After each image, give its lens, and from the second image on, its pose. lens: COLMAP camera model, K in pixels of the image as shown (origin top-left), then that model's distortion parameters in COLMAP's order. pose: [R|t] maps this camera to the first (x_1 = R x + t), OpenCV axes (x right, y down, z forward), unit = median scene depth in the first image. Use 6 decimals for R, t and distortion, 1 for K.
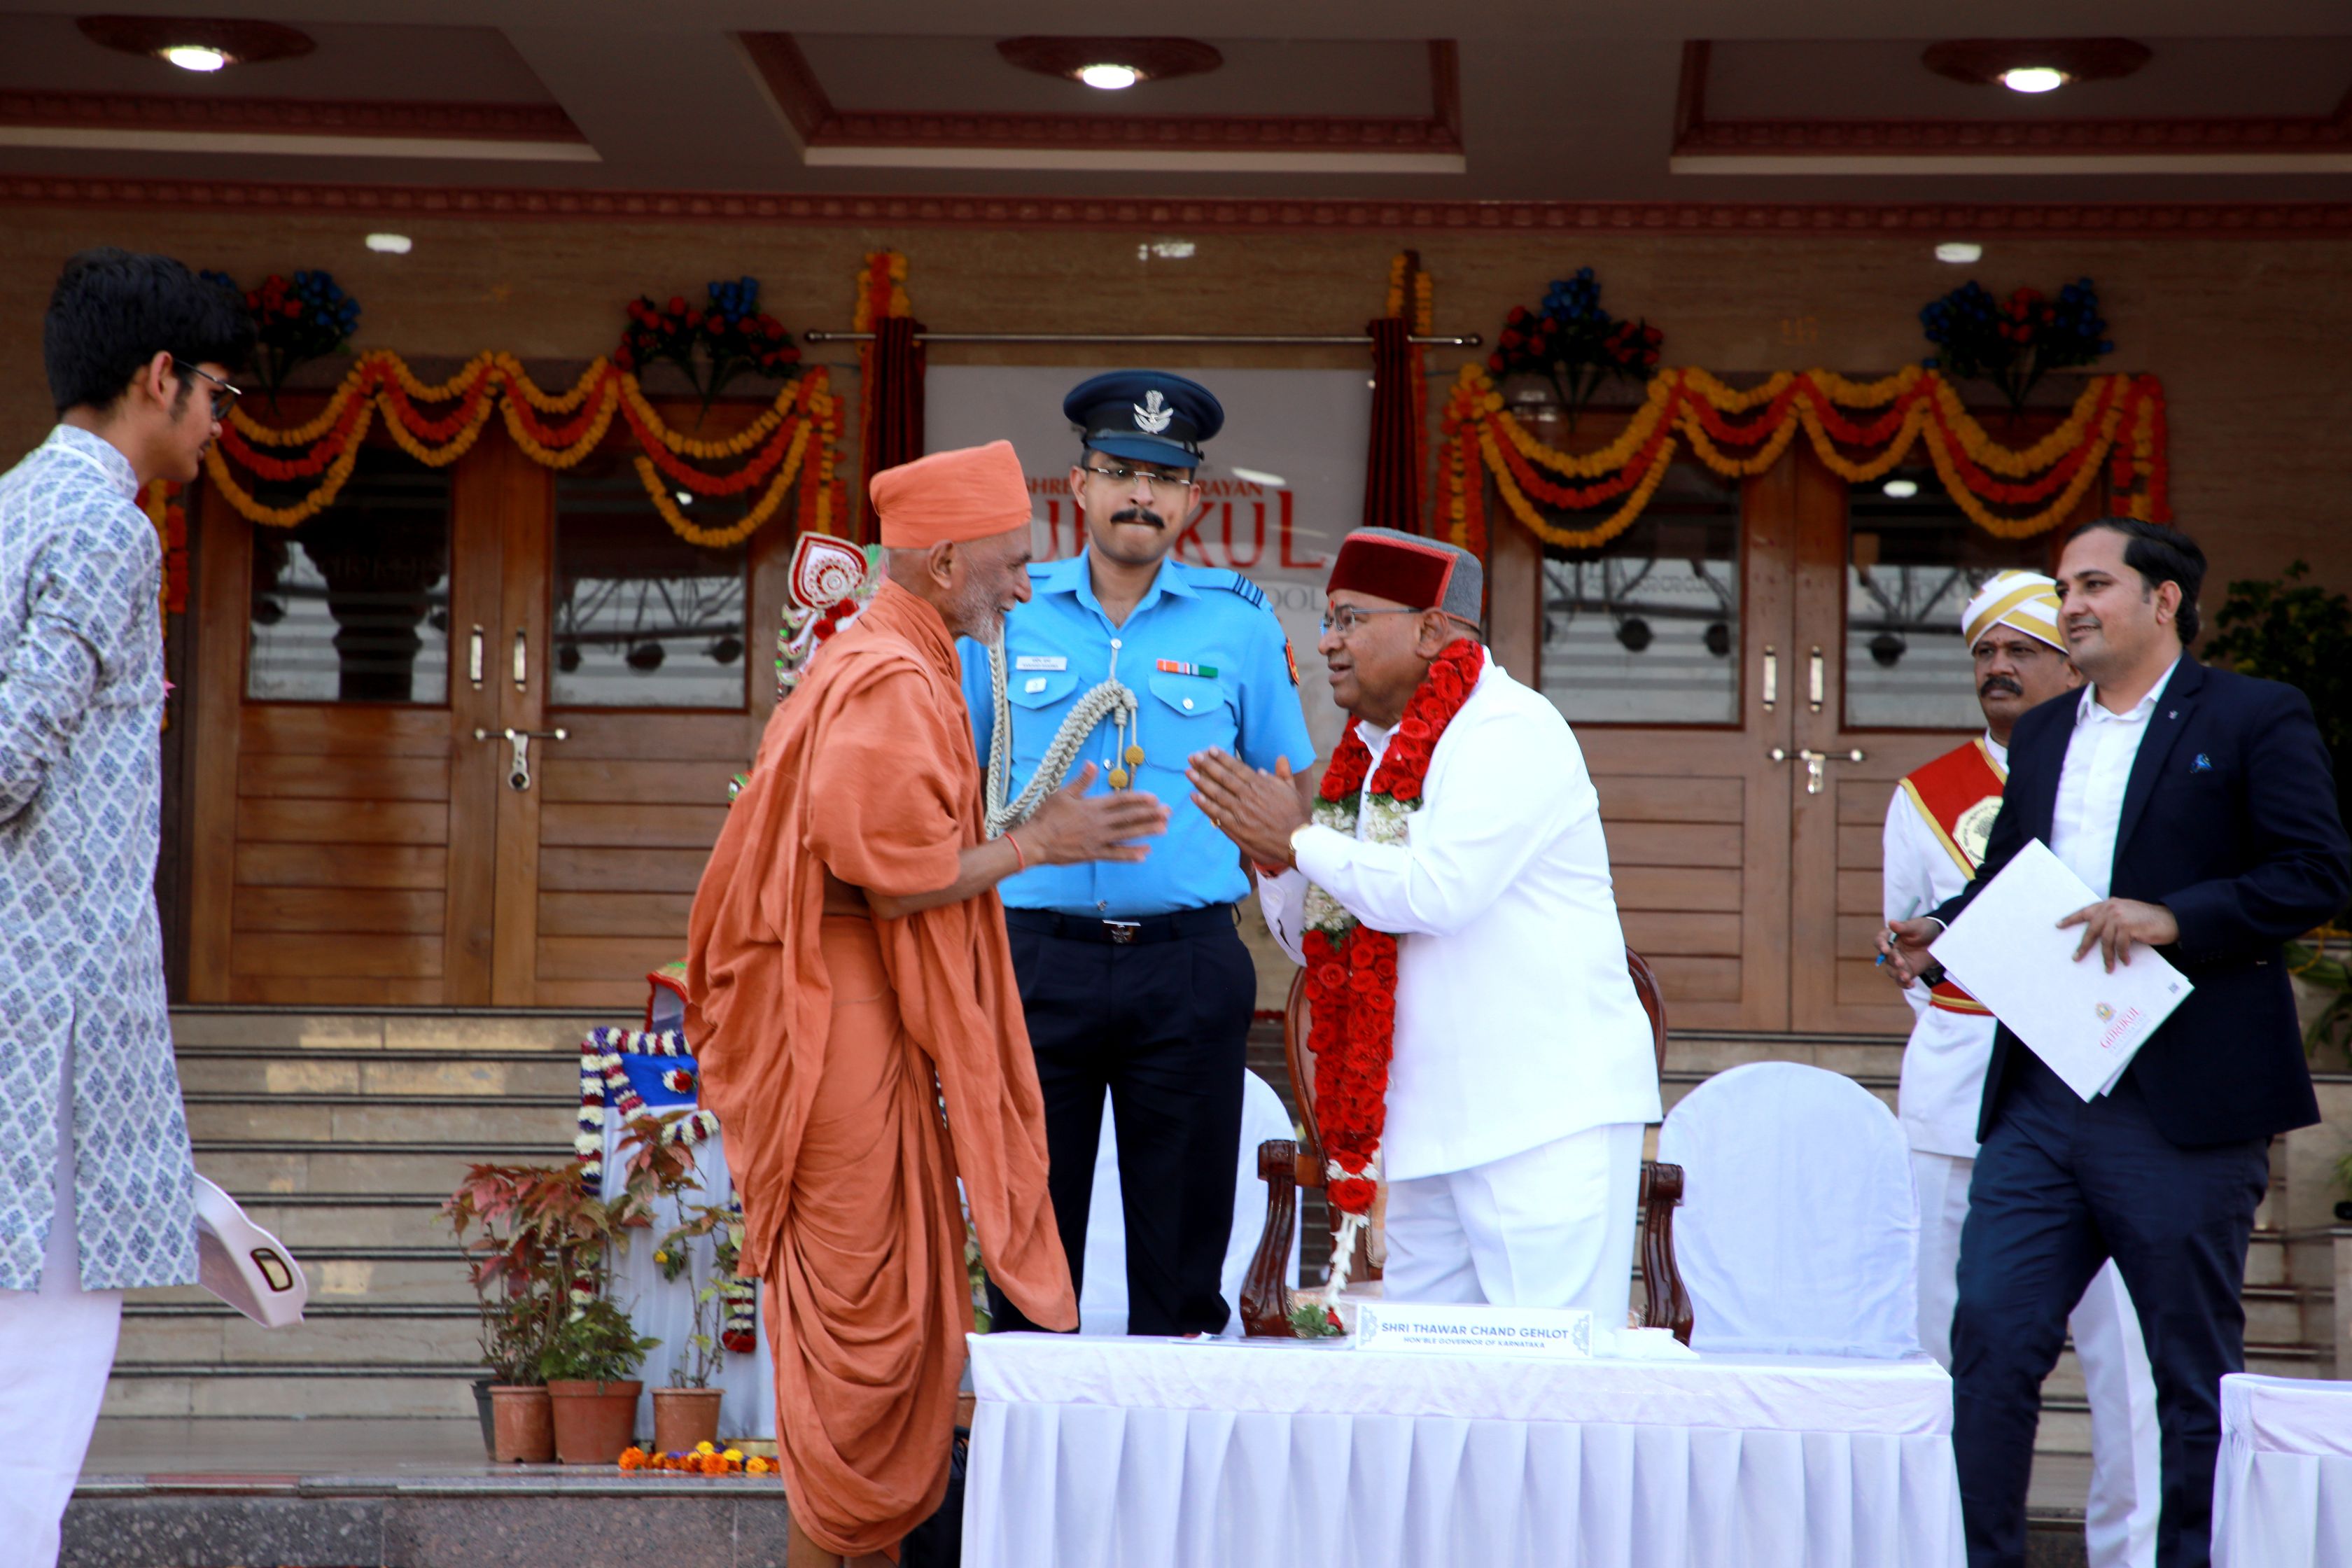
lens RADIAL K [[6969.8, 0, 1257.3], [0, 6969.8, 733.0], [0, 0, 1]] dist [0.780191, 0.646347]
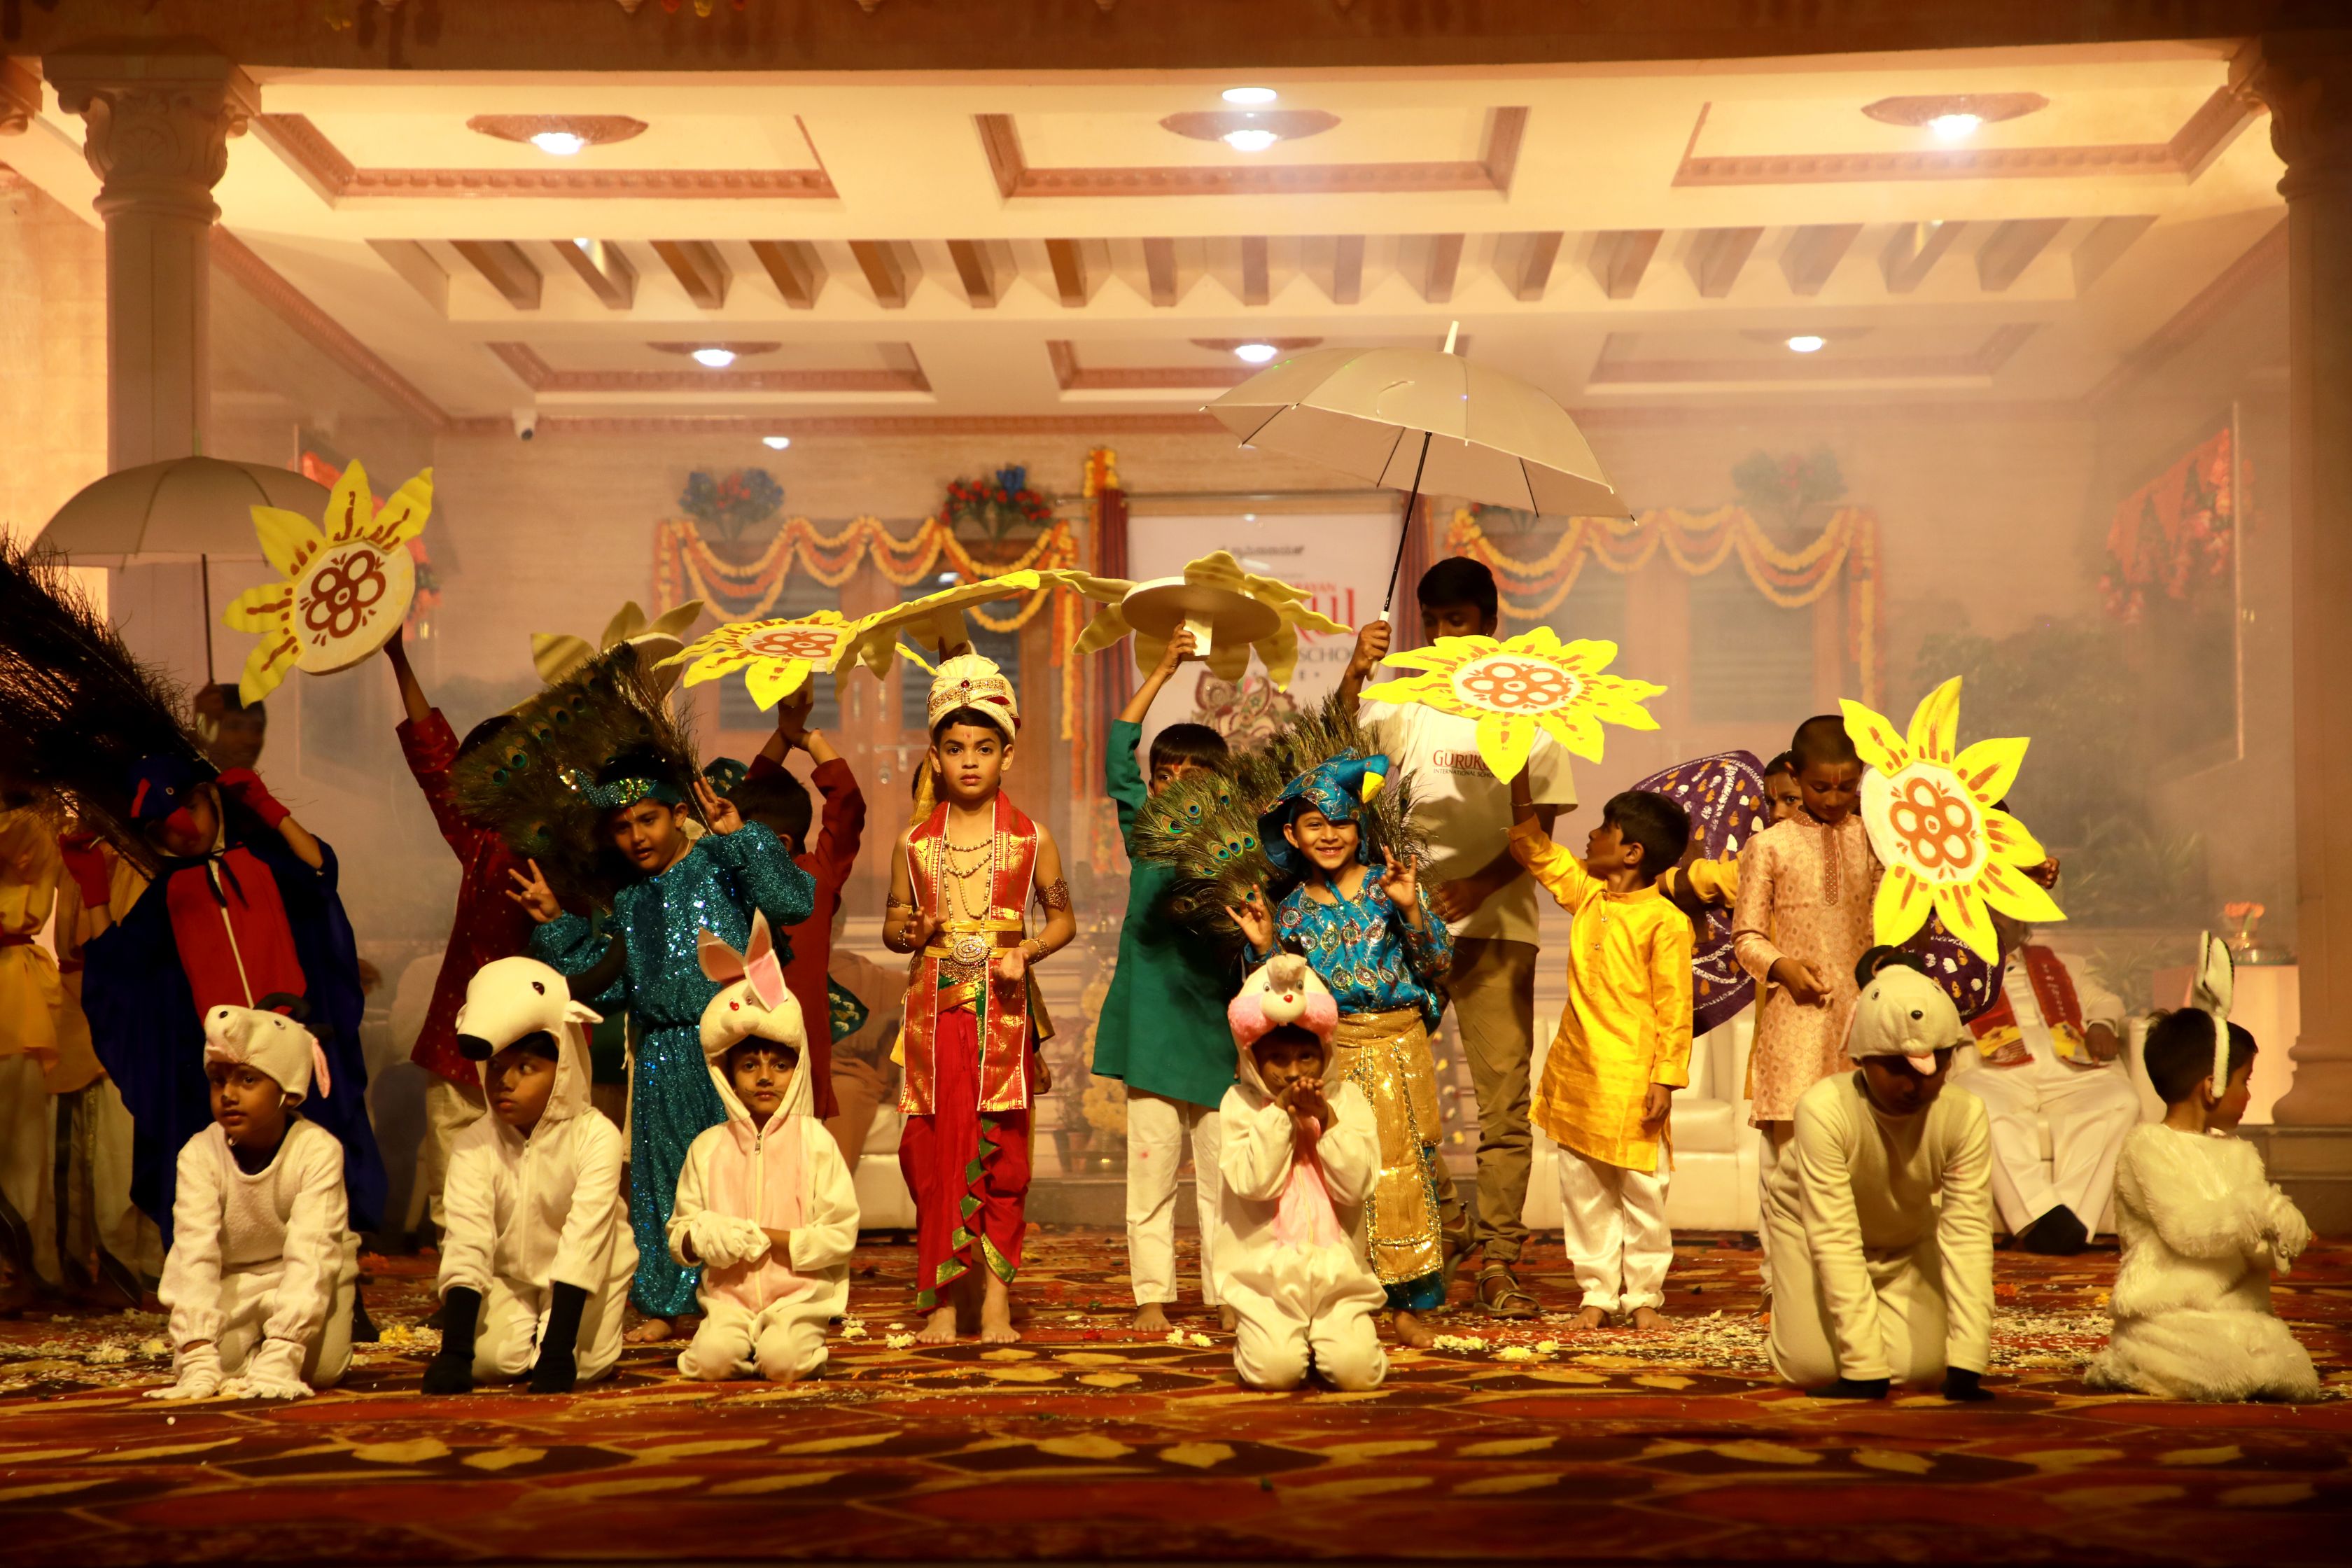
lens RADIAL K [[6074.7, 0, 1176.0], [0, 6074.7, 784.0], [0, 0, 1]] dist [0.716876, -0.234885]
pose [[0.998653, -0.026879, 0.044388, -0.101749], [0.025386, 0.999104, 0.033863, -0.038341], [-0.045259, -0.032691, 0.998440, -0.431677]]
